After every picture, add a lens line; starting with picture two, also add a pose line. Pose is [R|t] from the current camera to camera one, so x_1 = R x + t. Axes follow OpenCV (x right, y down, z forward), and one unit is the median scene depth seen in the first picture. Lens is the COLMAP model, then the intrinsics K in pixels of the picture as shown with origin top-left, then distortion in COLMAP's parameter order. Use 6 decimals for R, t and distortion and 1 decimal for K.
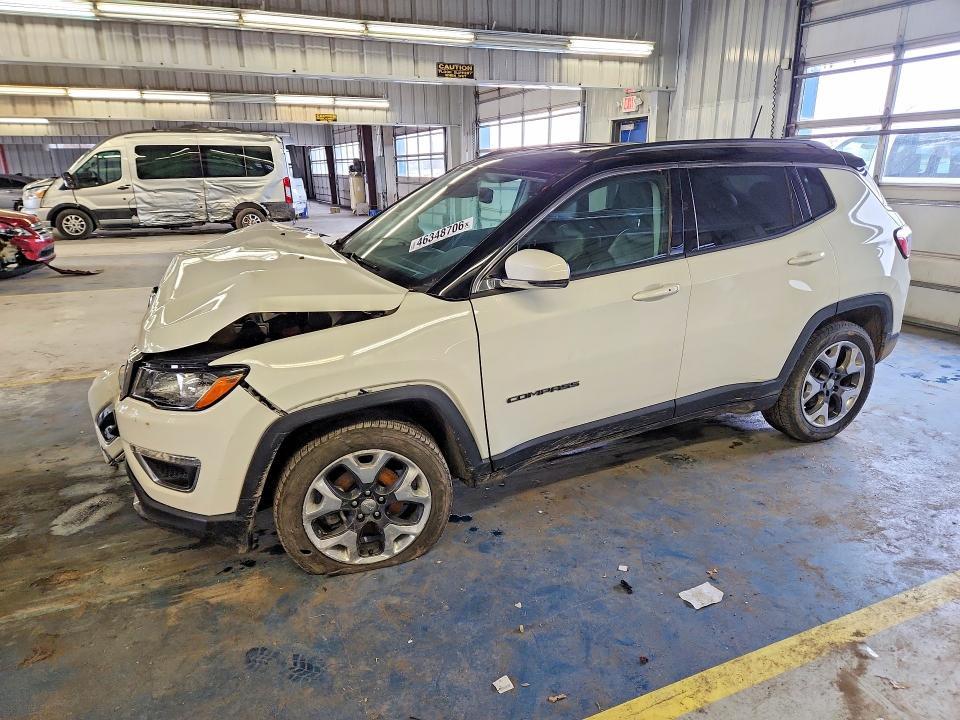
lens RADIAL K [[639.9, 0, 481.4], [0, 639.9, 357.3], [0, 0, 1]] dist [0.057011, -0.032972]
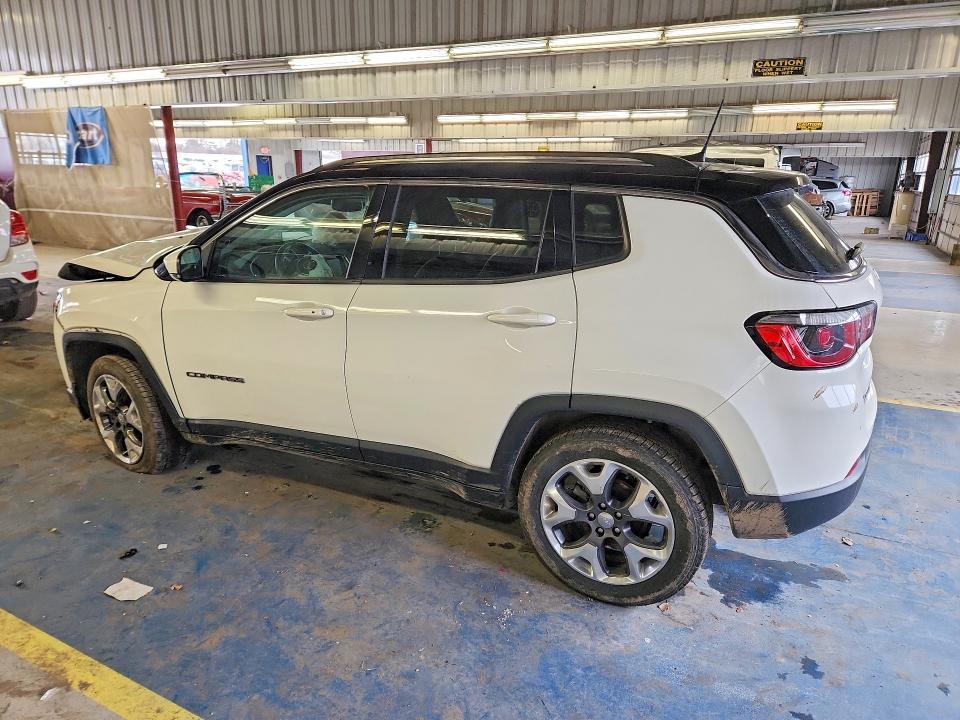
lens RADIAL K [[639.9, 0, 481.3], [0, 639.9, 359.5], [0, 0, 1]] dist [0.057011, -0.032972]
pose [[0.624330, 0.237089, -0.744312, 0.476070], [-0.248105, 0.963676, 0.098853, -0.078767], [0.740713, 0.122950, 0.660475, 0.237238]]
